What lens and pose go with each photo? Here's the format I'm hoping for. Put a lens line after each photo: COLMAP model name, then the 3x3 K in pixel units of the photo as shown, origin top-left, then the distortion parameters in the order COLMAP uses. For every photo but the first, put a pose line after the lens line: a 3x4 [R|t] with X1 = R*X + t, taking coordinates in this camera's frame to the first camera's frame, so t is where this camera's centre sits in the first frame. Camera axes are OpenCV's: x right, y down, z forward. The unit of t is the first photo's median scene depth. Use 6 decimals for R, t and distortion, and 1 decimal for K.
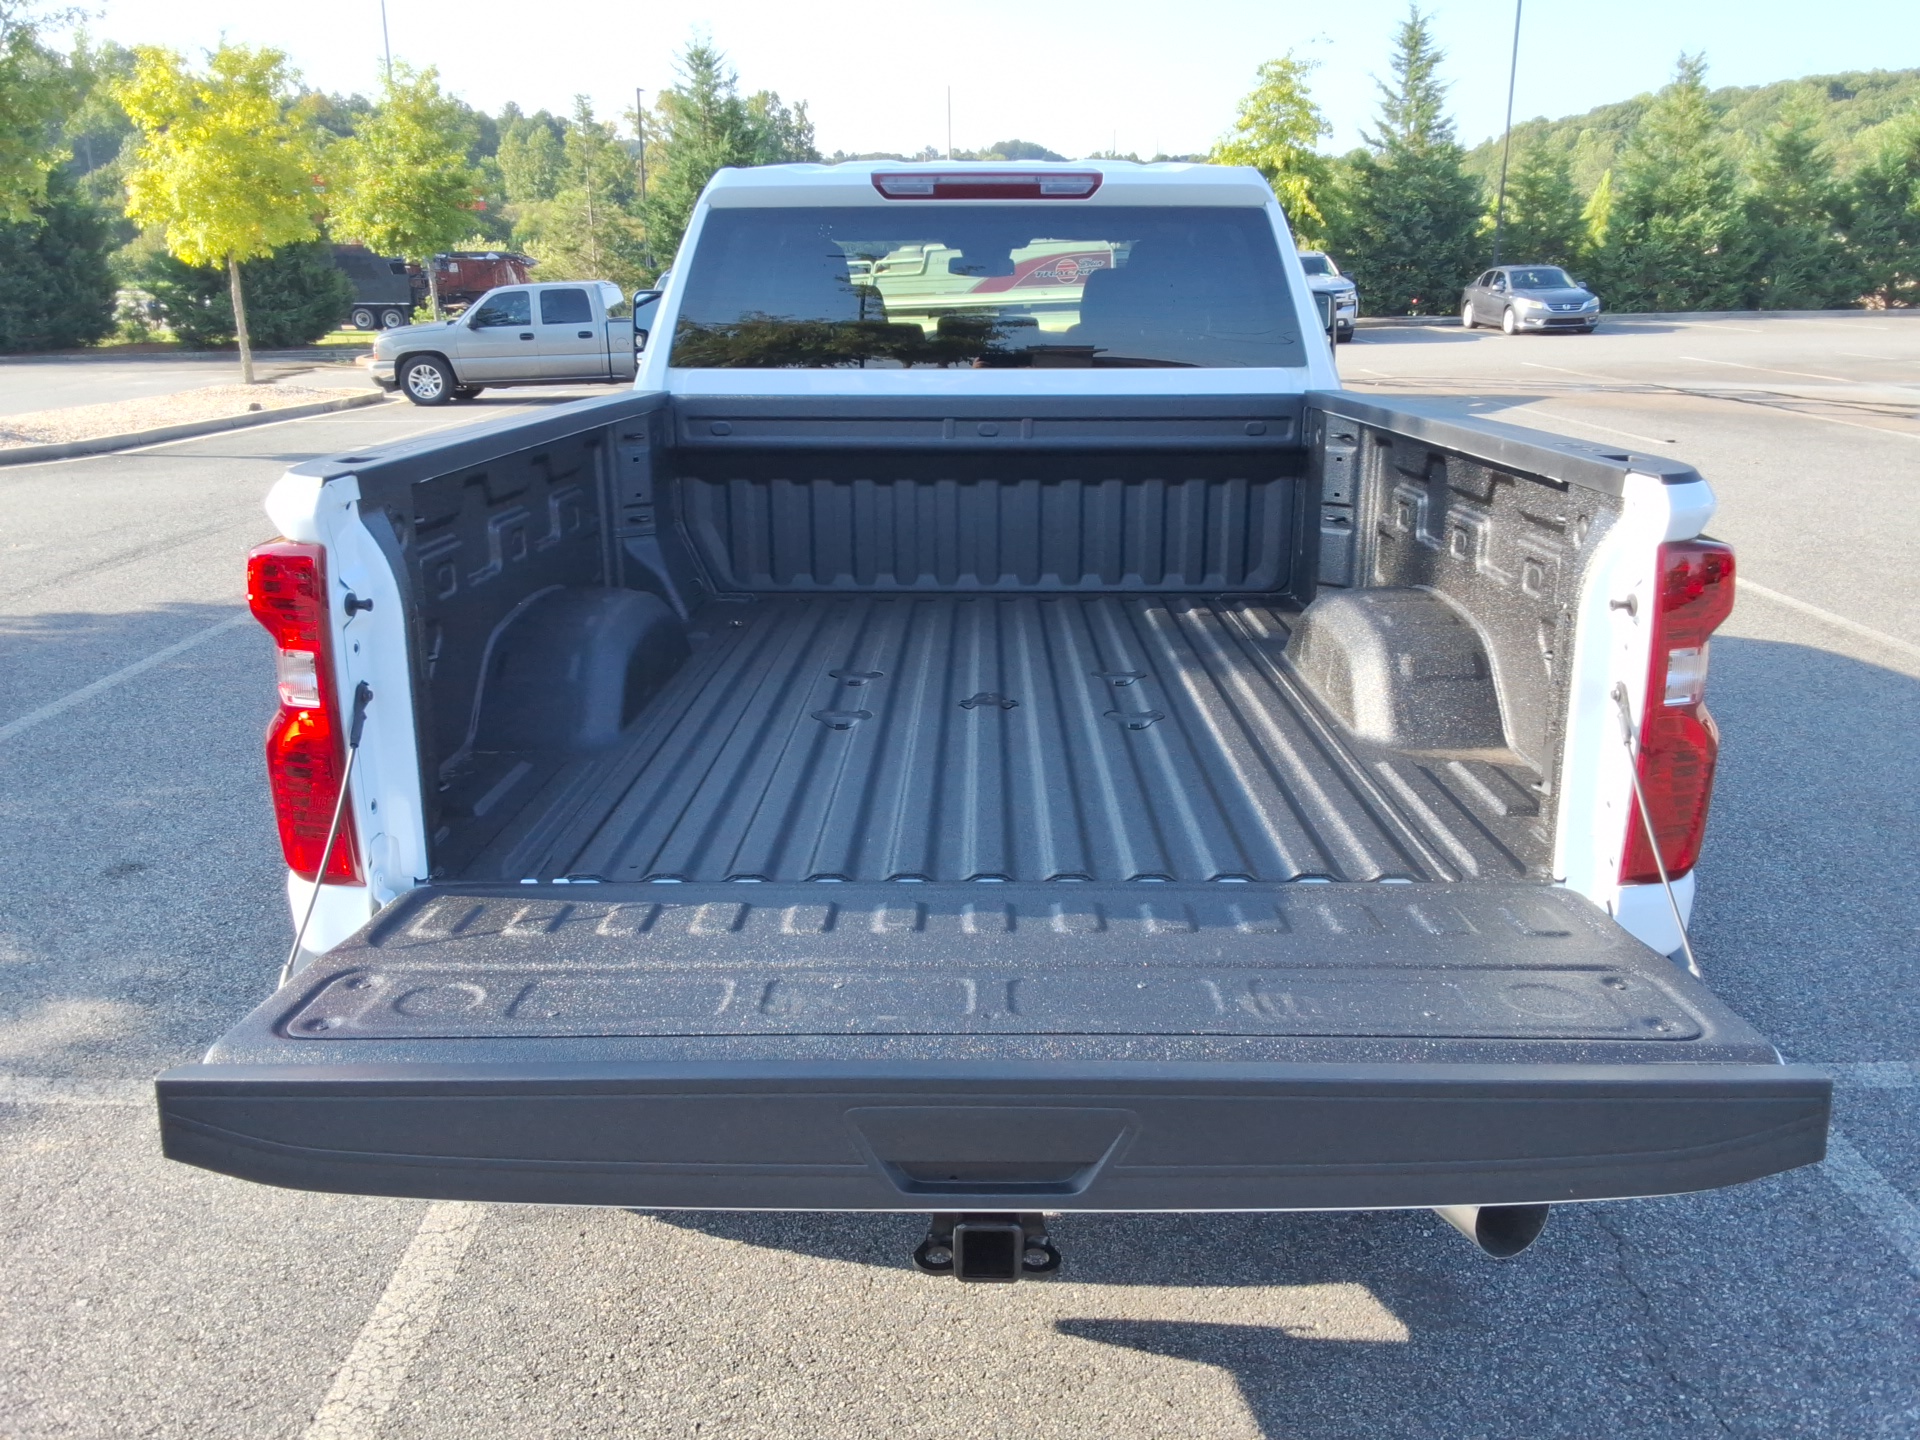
lens RADIAL K [[1538.0, 0, 980.9], [0, 1538.0, 709.2], [0, 0, 1]] dist [0.096565, -0.144020]
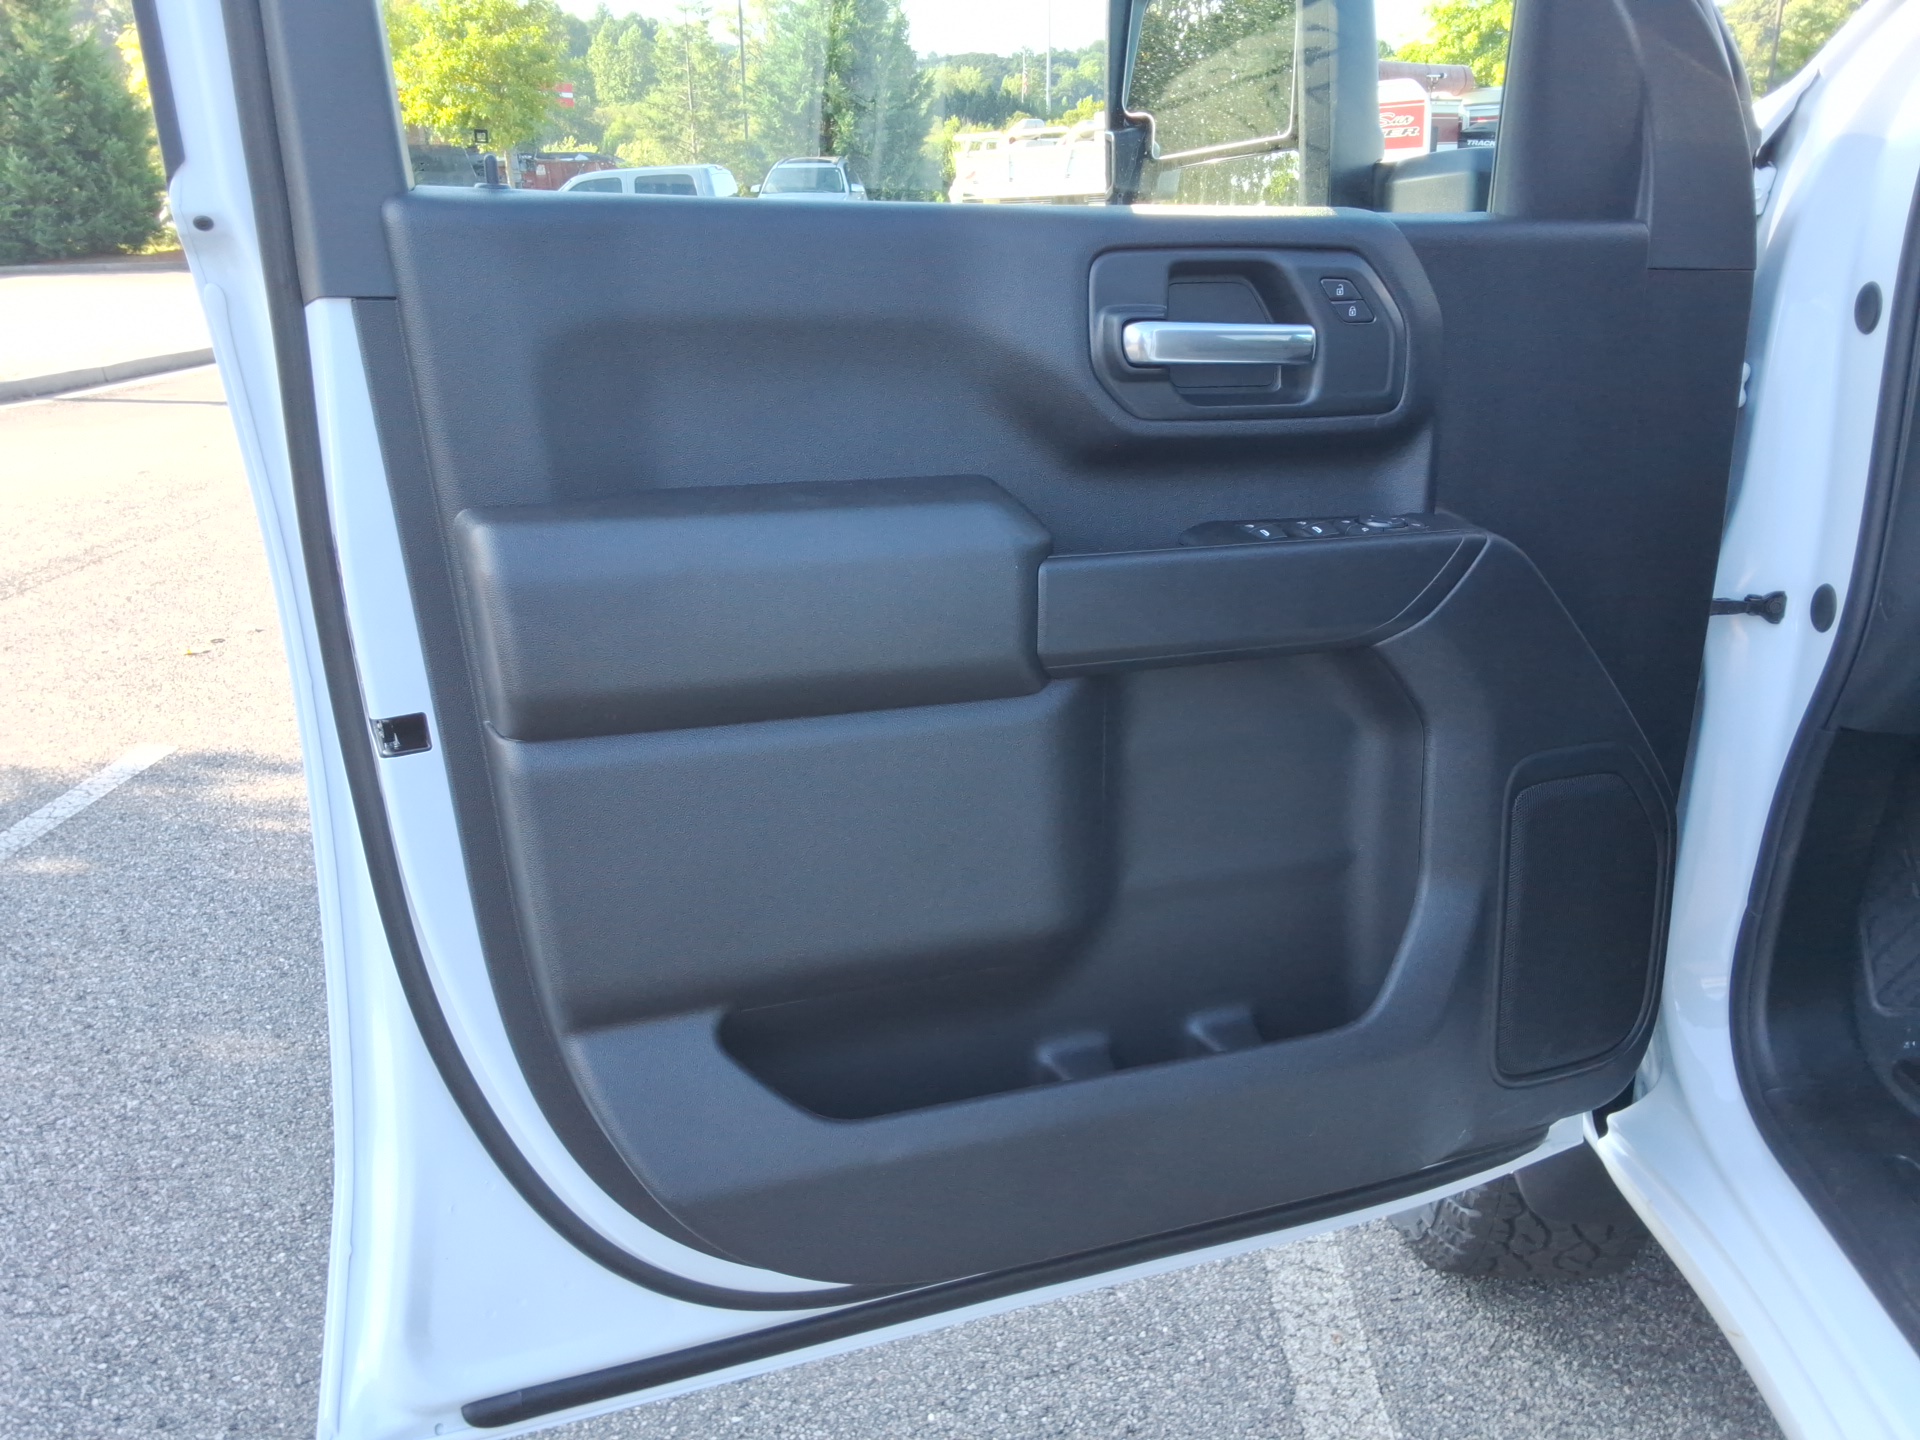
lens RADIAL K [[1527.2, 0, 968.9], [0, 1527.2, 697.5], [0, 0, 1]] dist [0.122595, -0.195212]
pose [[0.998076, 0.015153, -0.060119, -0.043208], [-0.012213, 0.998725, 0.048976, -0.031668], [0.060784, -0.048148, 0.996989, 0.146444]]
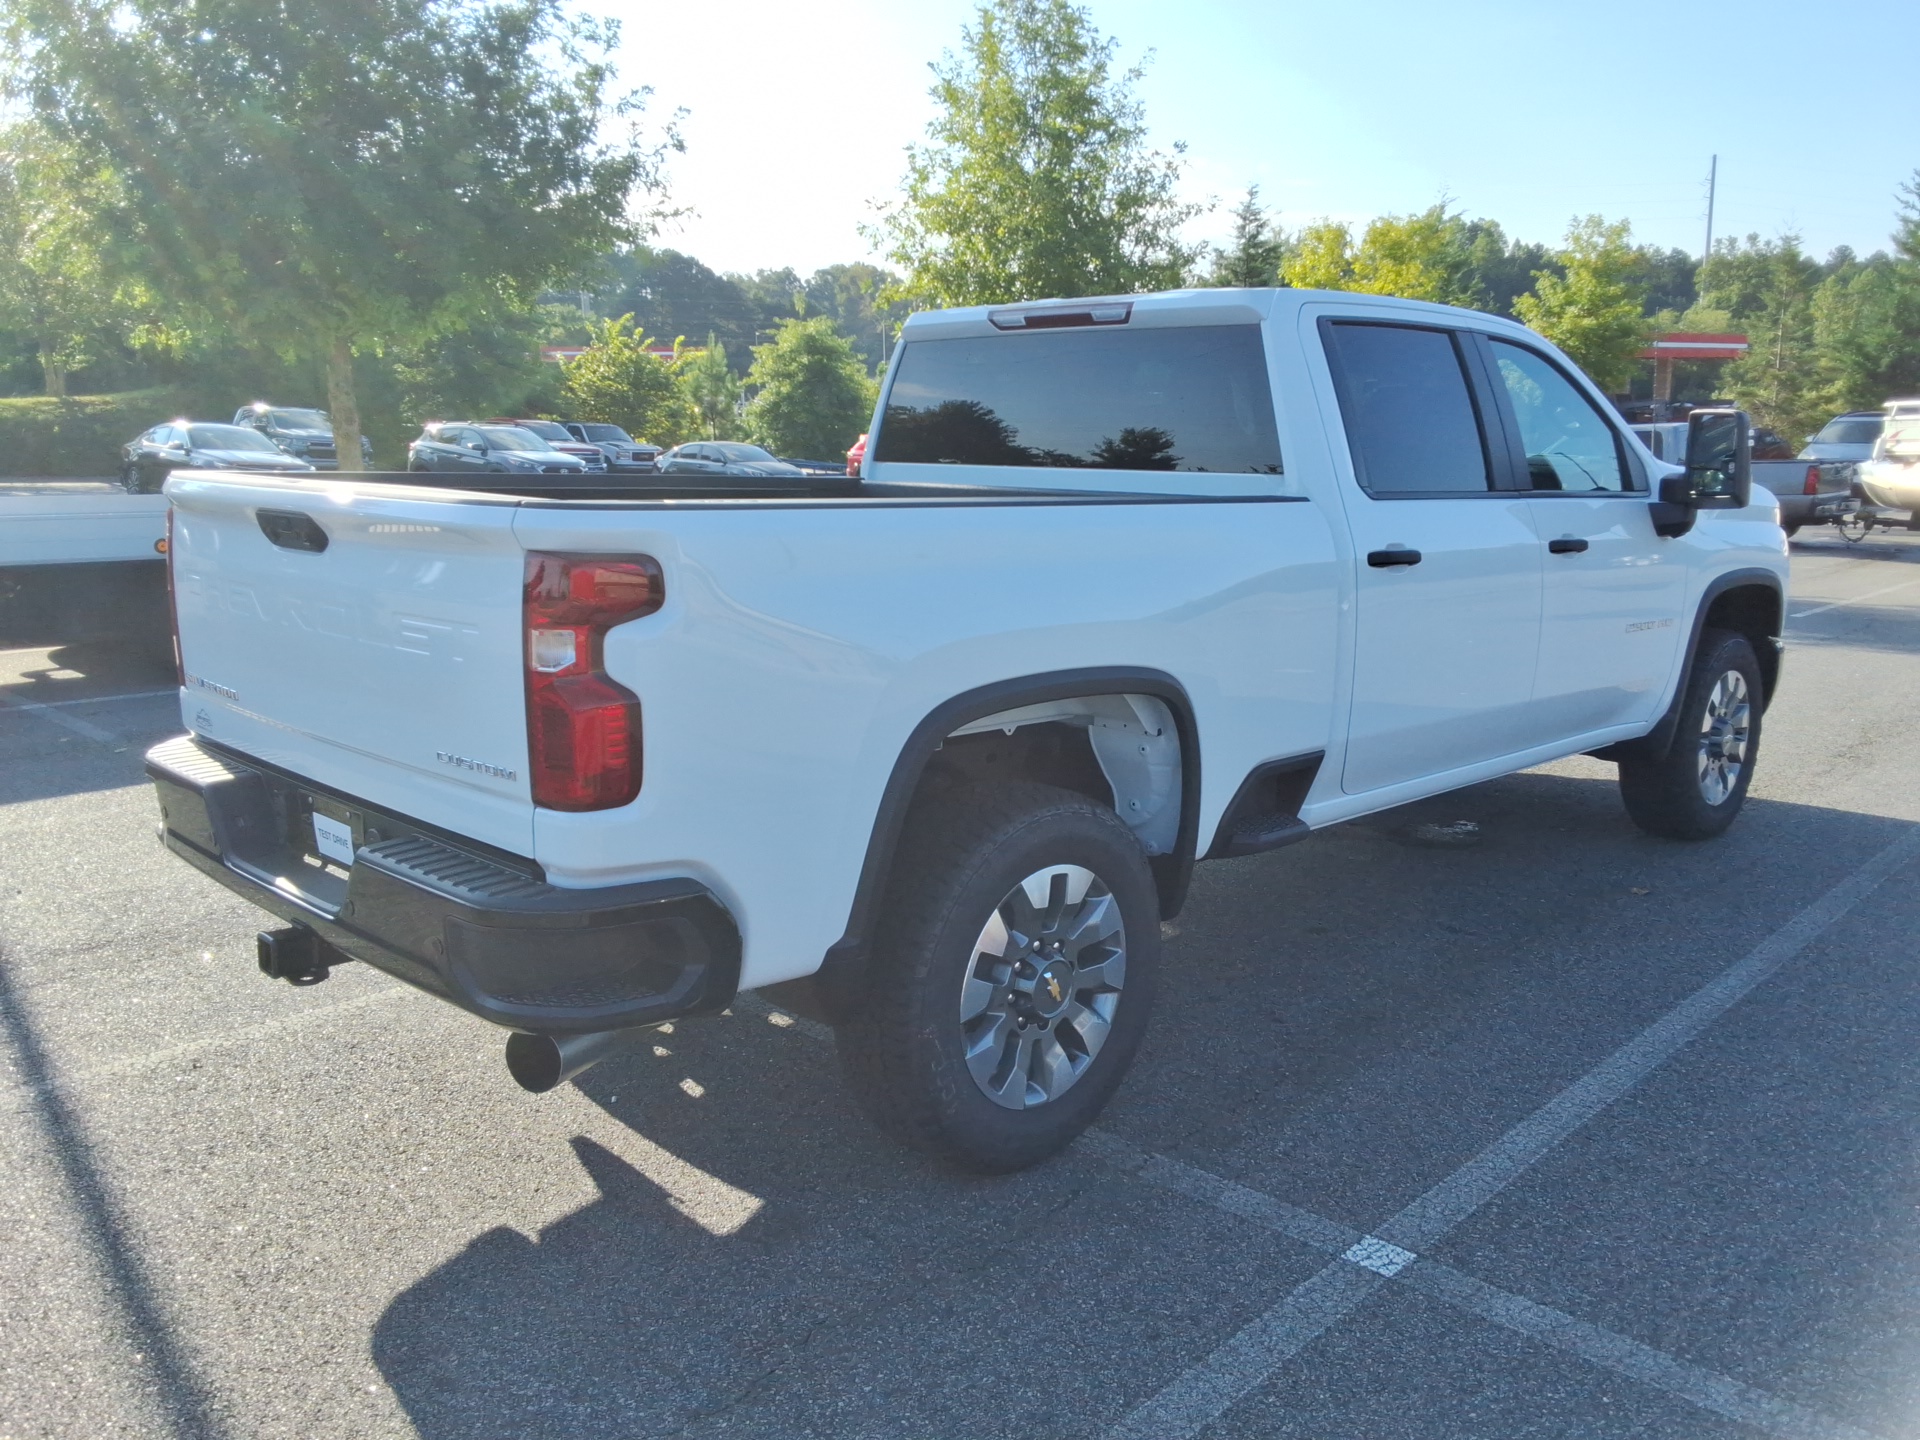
lens RADIAL K [[1543.2, 0, 964.8], [0, 1543.2, 712.4], [0, 0, 1]] dist [0.142994, -0.233961]
pose [[0.710139, 0.132088, -0.691560, 0.093574], [-0.194801, 0.980760, -0.012708, -0.001209], [0.676576, 0.143741, 0.722207, 0.015022]]
